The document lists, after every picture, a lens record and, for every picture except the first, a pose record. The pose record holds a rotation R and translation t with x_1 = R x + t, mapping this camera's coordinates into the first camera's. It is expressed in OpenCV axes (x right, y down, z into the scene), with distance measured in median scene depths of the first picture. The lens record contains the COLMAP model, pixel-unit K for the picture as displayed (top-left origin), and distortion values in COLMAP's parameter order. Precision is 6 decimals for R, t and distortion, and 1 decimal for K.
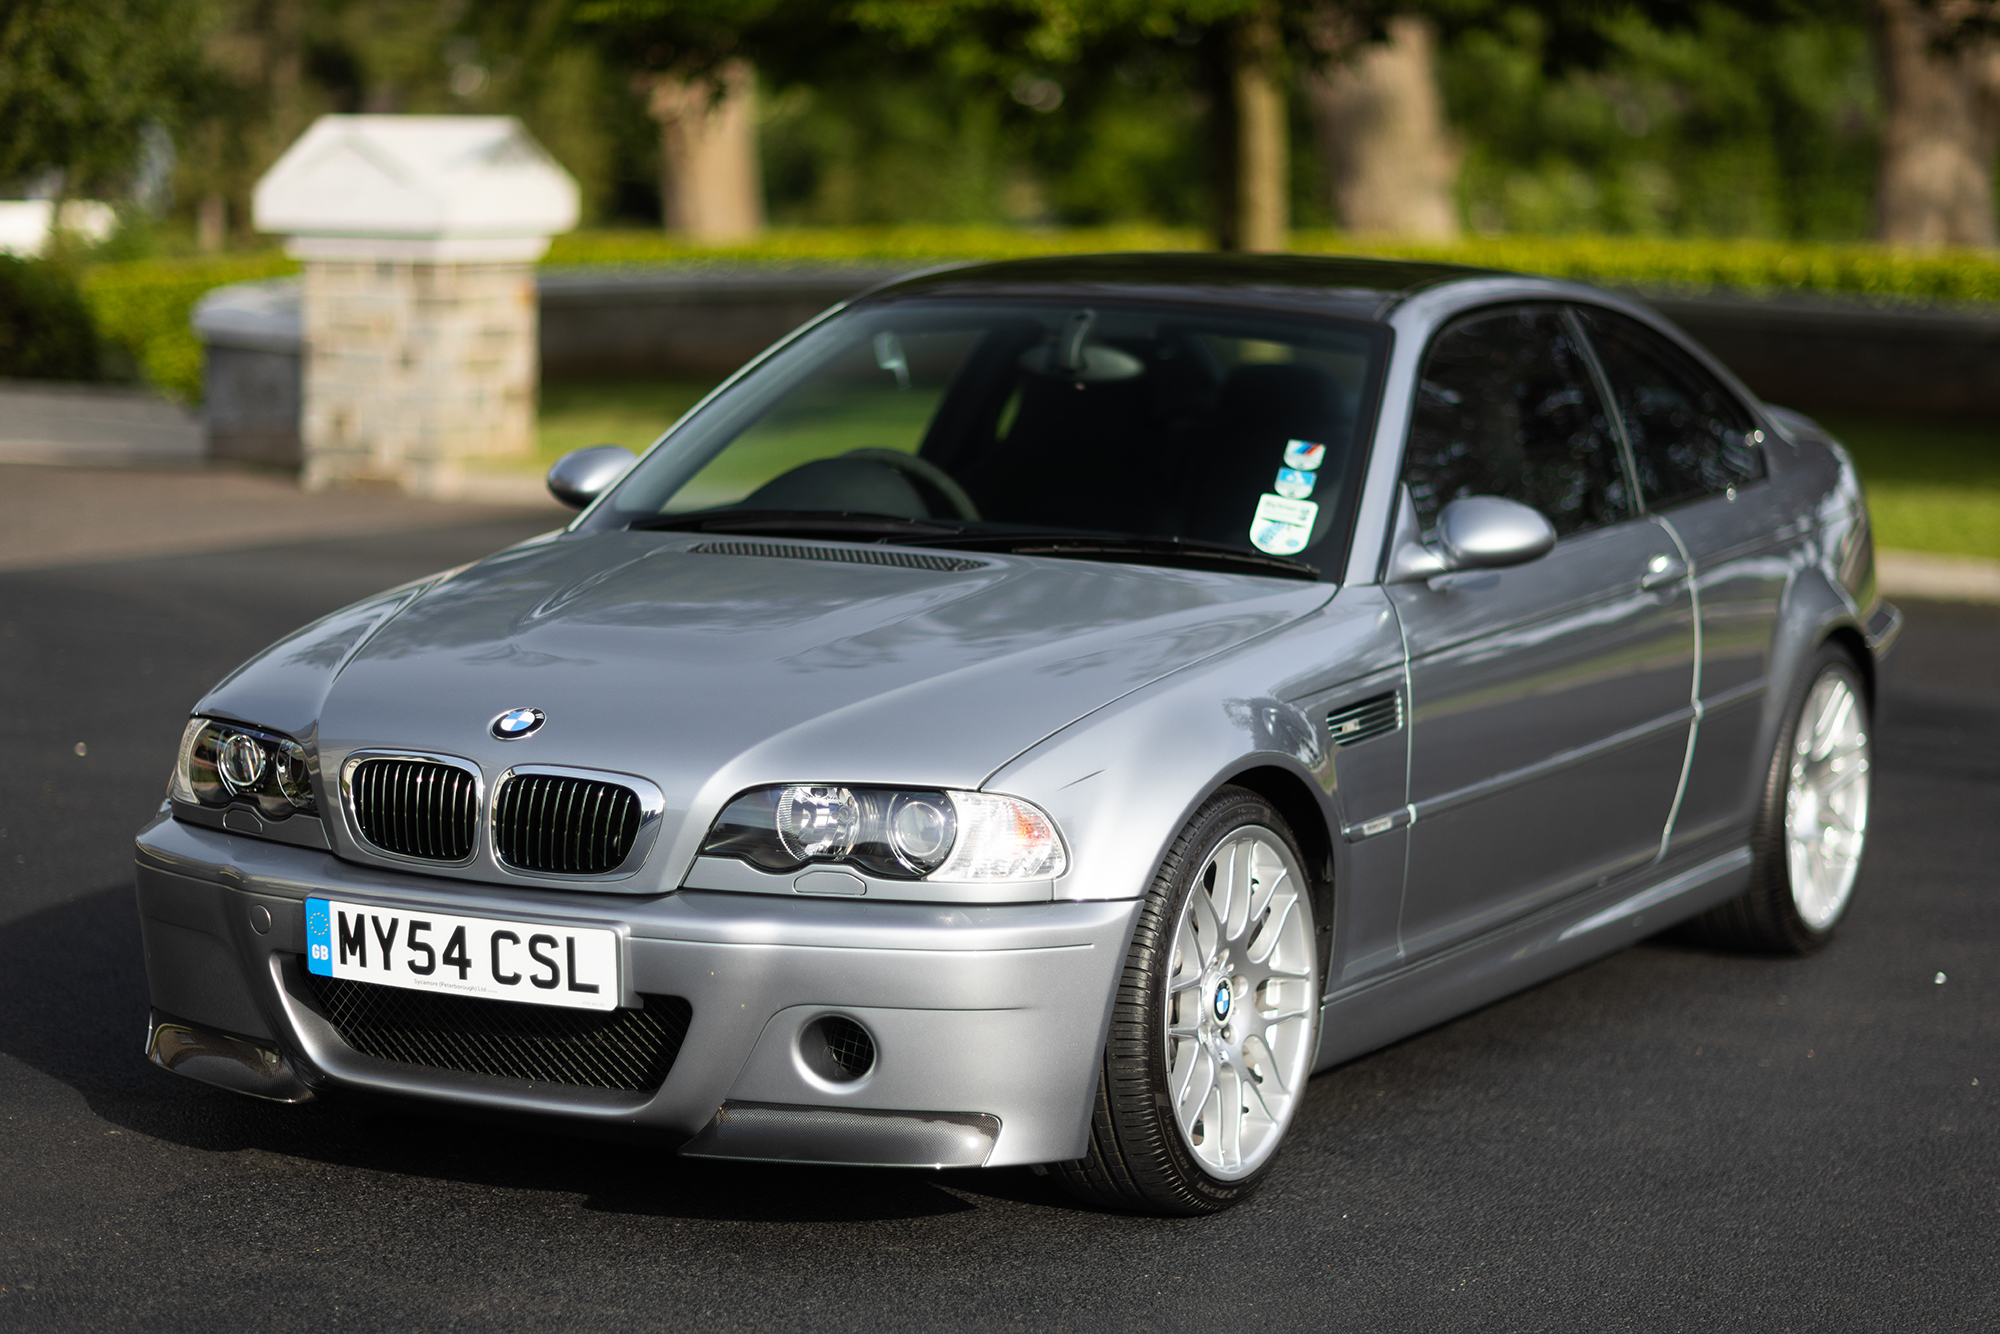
lens RADIAL K [[8409.6, 0, 992.6], [0, 8409.6, 671.0], [0, 0, 1]] dist [0.989907, 0.000000]
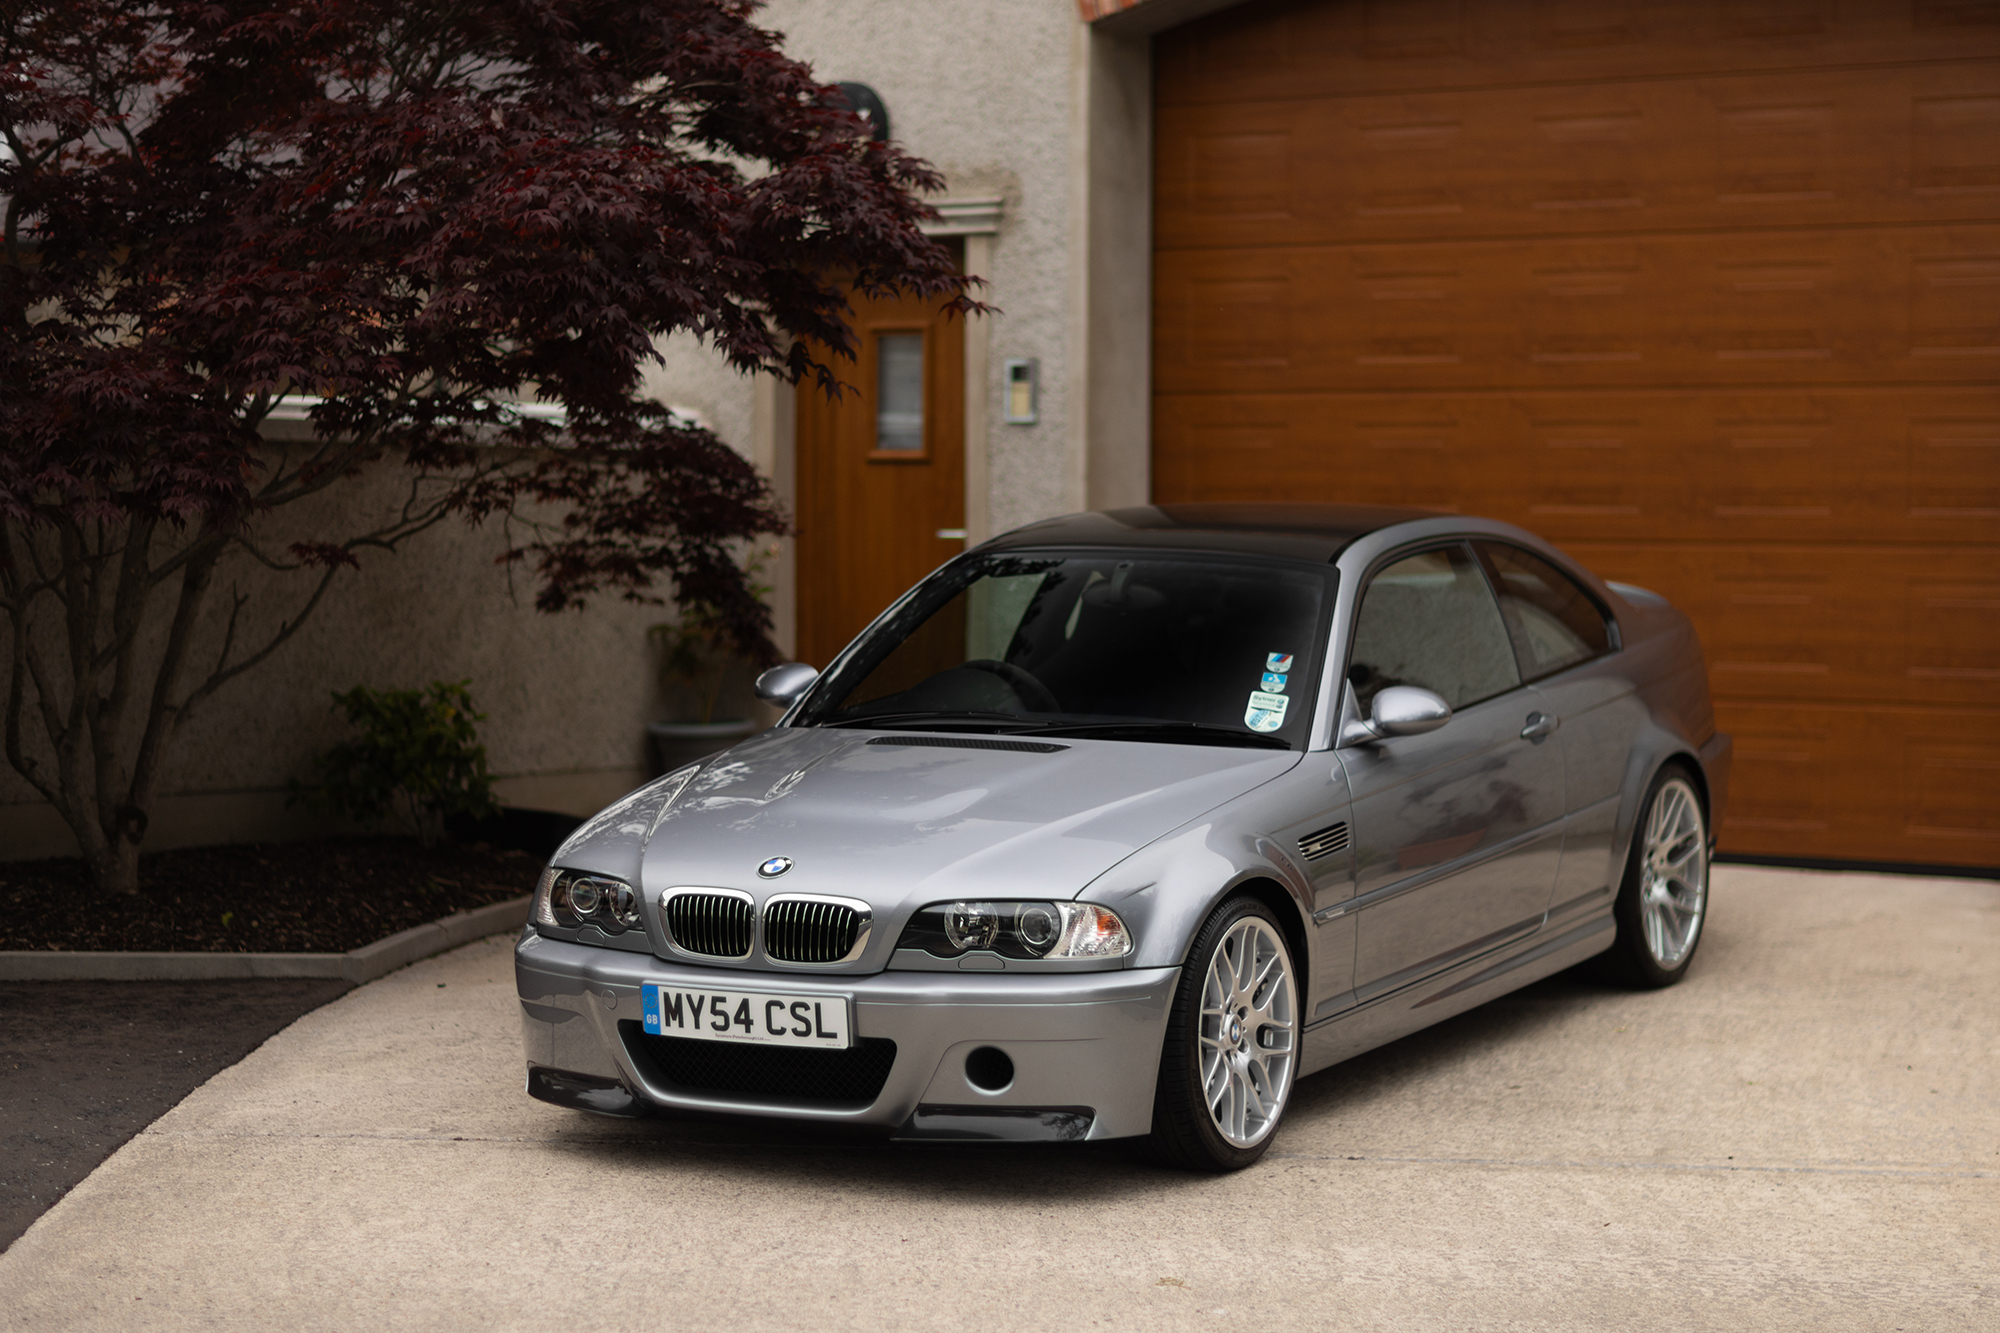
lens RADIAL K [[8409.6, 0, 1006.8], [0, 8409.6, 661.1], [0, 0, 1]] dist [0.989907, 0.000000]
pose [[0.999375, -0.035261, -0.002360, -0.008454], [0.035234, 0.999323, -0.010548, -0.013882], [0.002730, 0.010458, 0.999942, -0.551228]]
